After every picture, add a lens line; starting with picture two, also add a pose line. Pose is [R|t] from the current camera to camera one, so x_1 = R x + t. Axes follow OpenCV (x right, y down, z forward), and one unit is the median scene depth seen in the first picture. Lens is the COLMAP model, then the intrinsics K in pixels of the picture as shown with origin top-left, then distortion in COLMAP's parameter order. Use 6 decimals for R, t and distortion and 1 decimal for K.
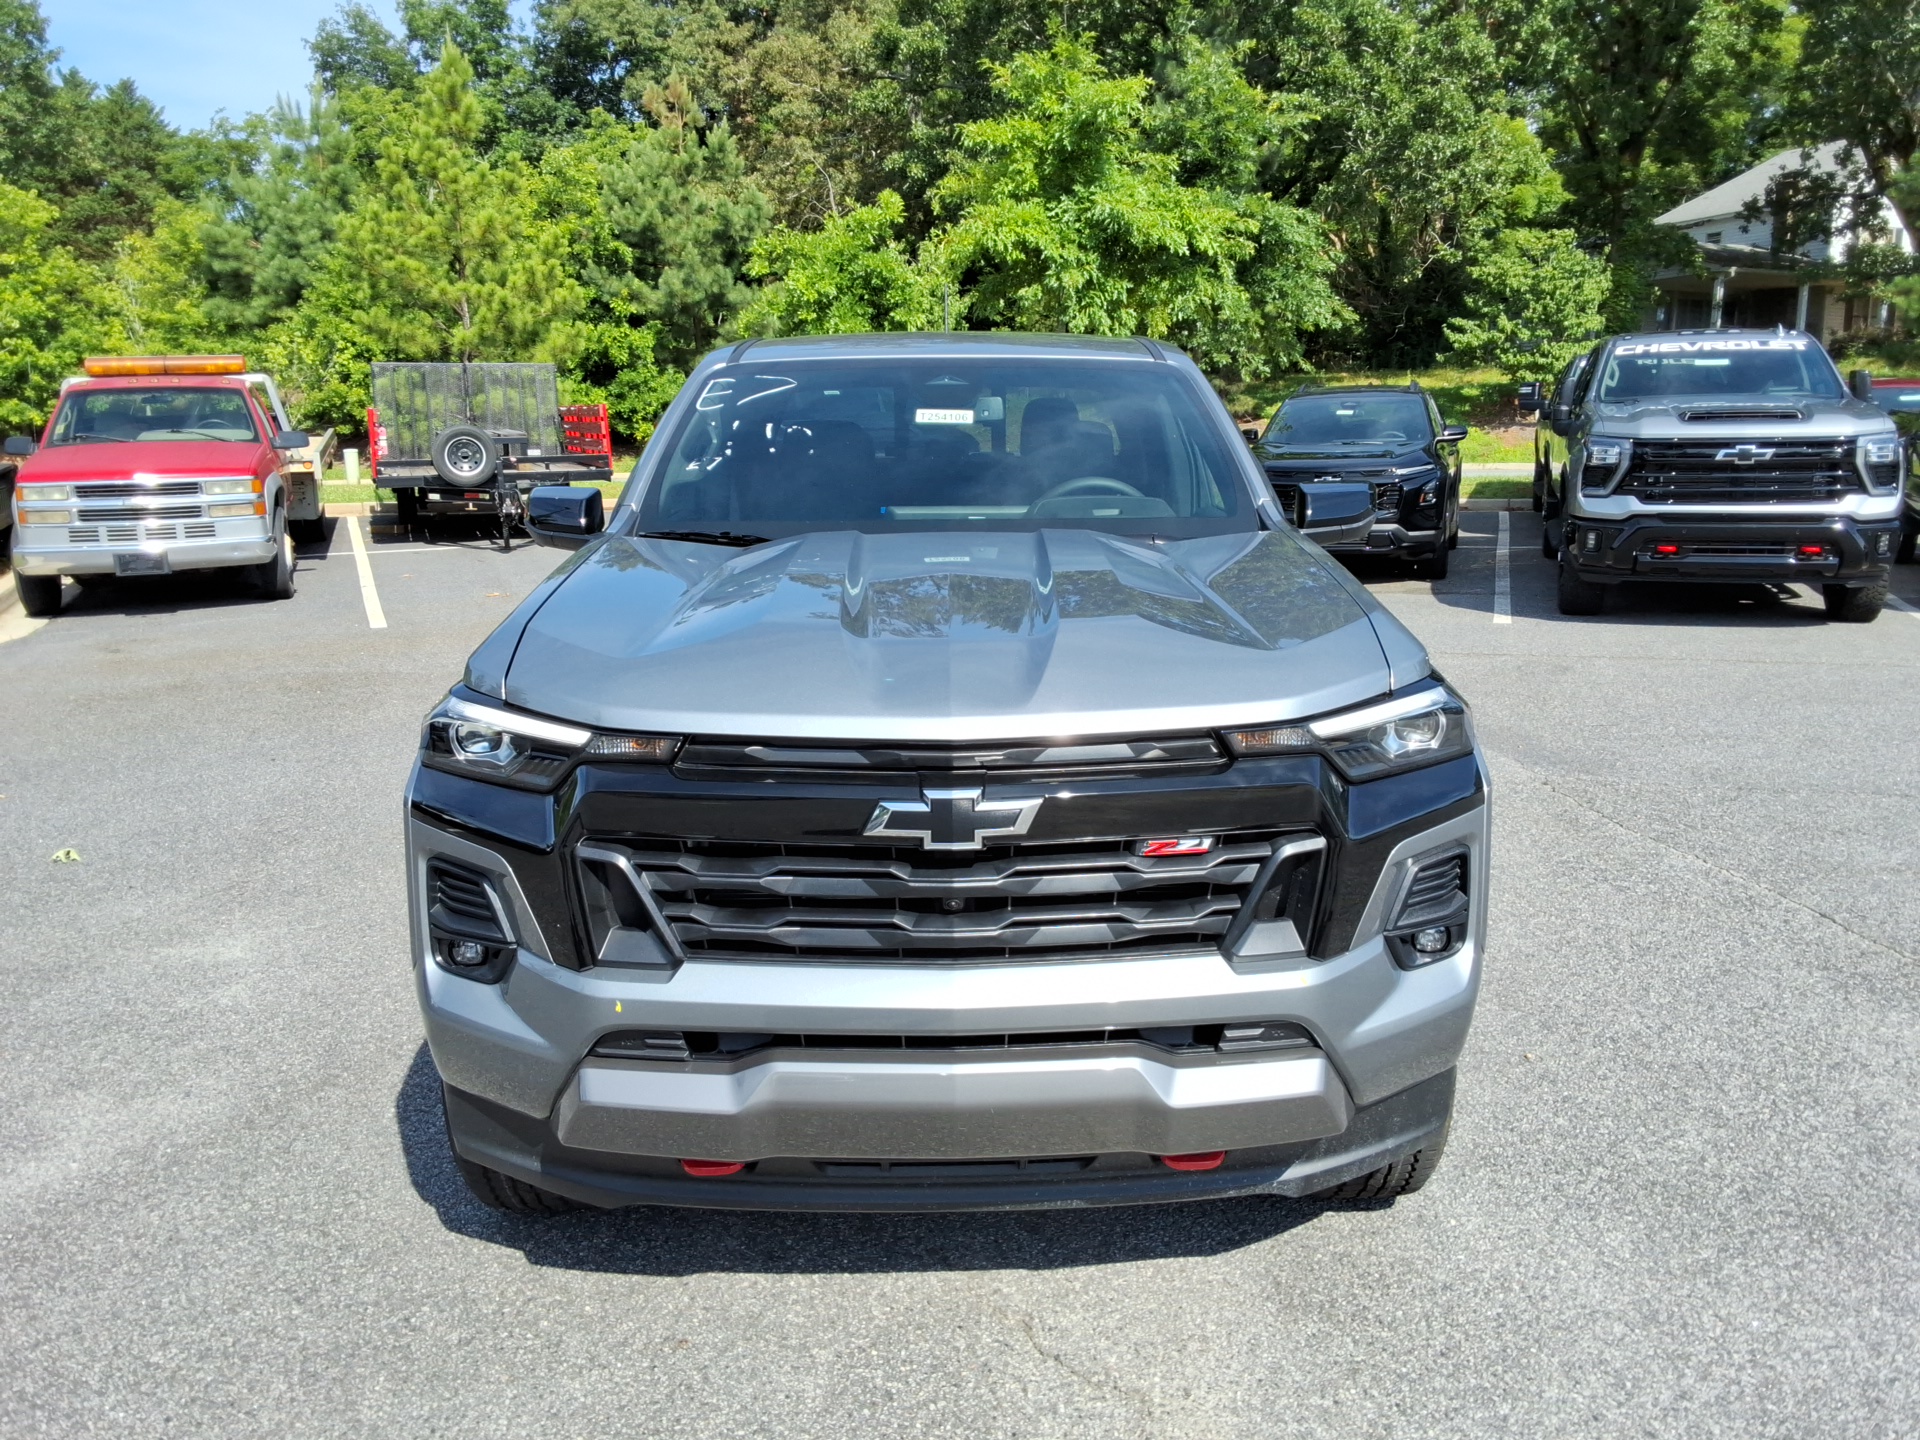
lens RADIAL K [[1569.4, 0, 985.2], [0, 1569.4, 699.0], [0, 0, 1]] dist [0.096199, -0.153796]
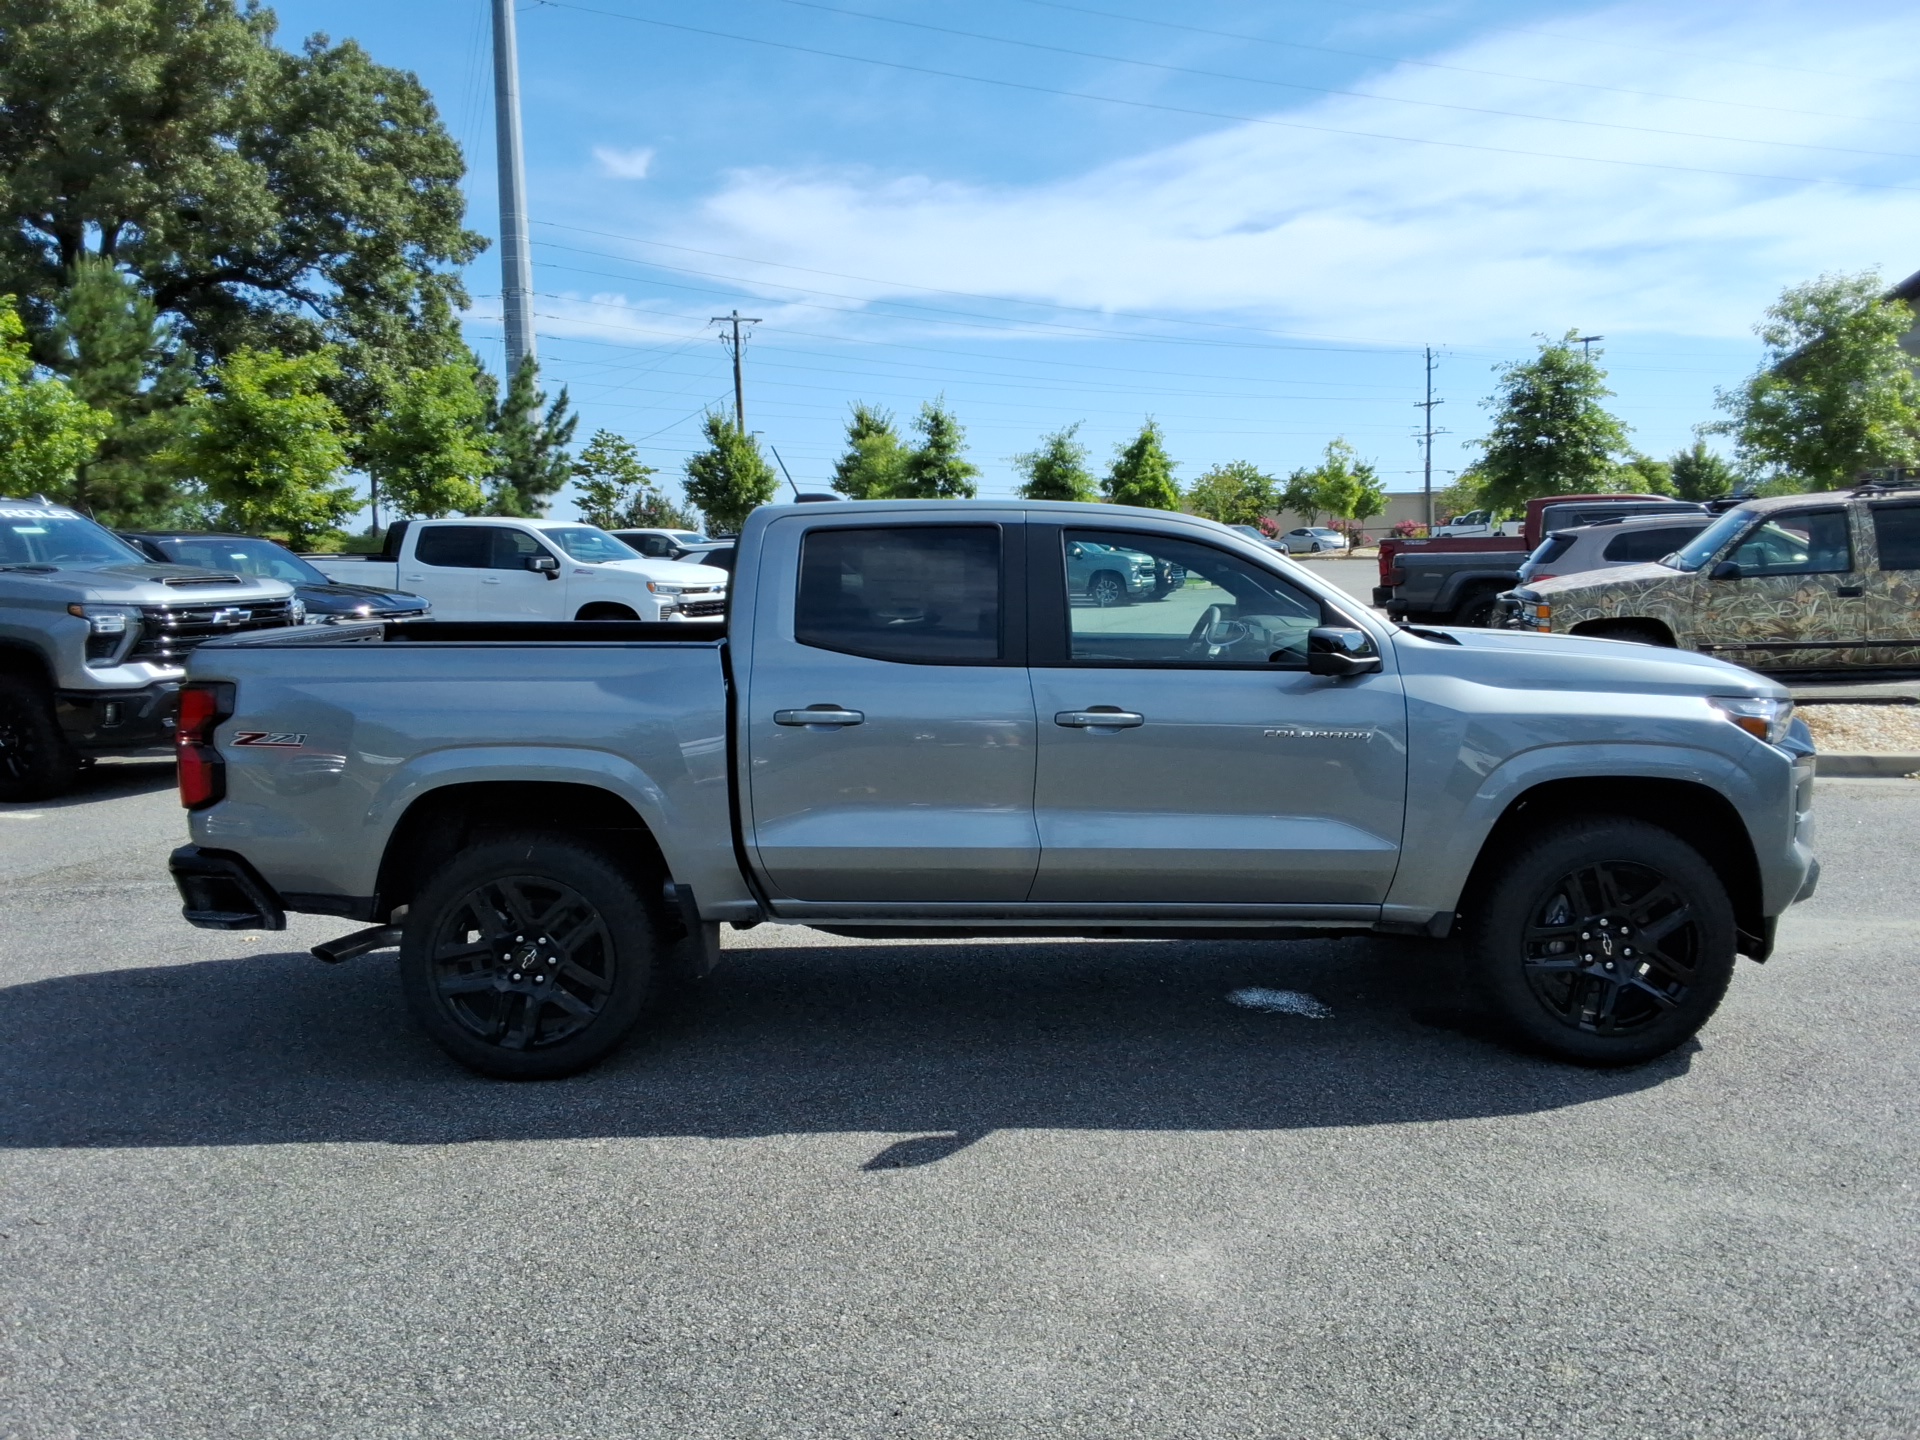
lens RADIAL K [[1557.3, 0, 981.5], [0, 1557.3, 698.1], [0, 0, 1]] dist [0.138504, -0.240724]
pose [[-0.009153, -0.085282, 0.996315, -0.196318], [0.192943, 0.977483, 0.085443, -0.030647], [-0.981167, 0.193014, 0.007507, 0.165415]]
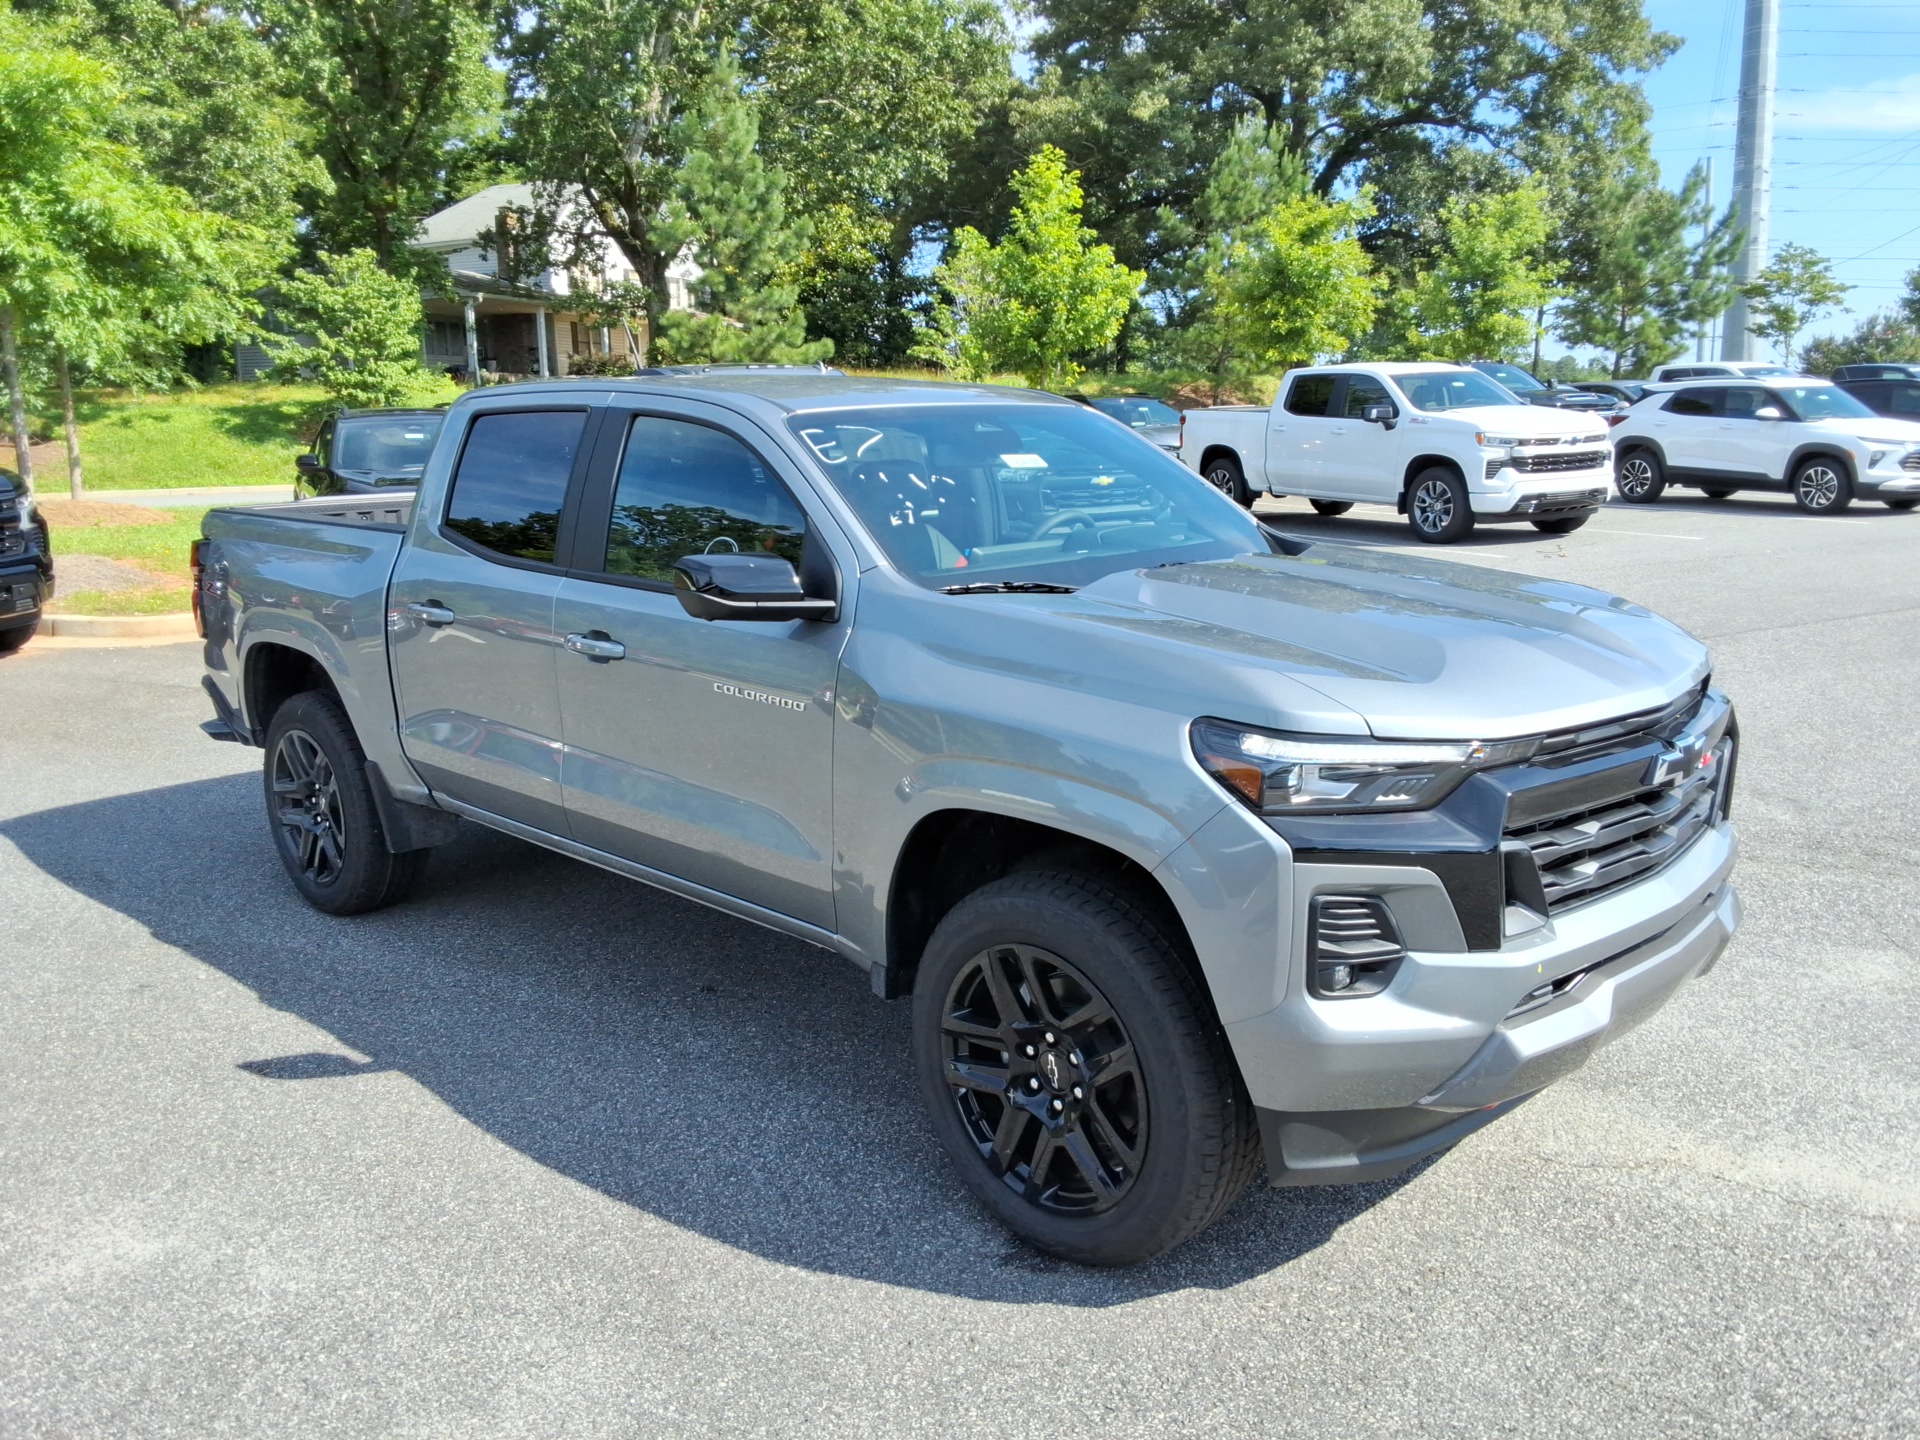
lens RADIAL K [[1557.3, 0, 981.5], [0, 1557.3, 698.1], [0, 0, 1]] dist [0.138504, -0.240724]
pose [[0.696649, -0.136470, 0.704313, -0.111092], [0.142464, 0.988505, 0.050622, -0.010423], [-0.703125, 0.065074, 0.708082, 0.036831]]
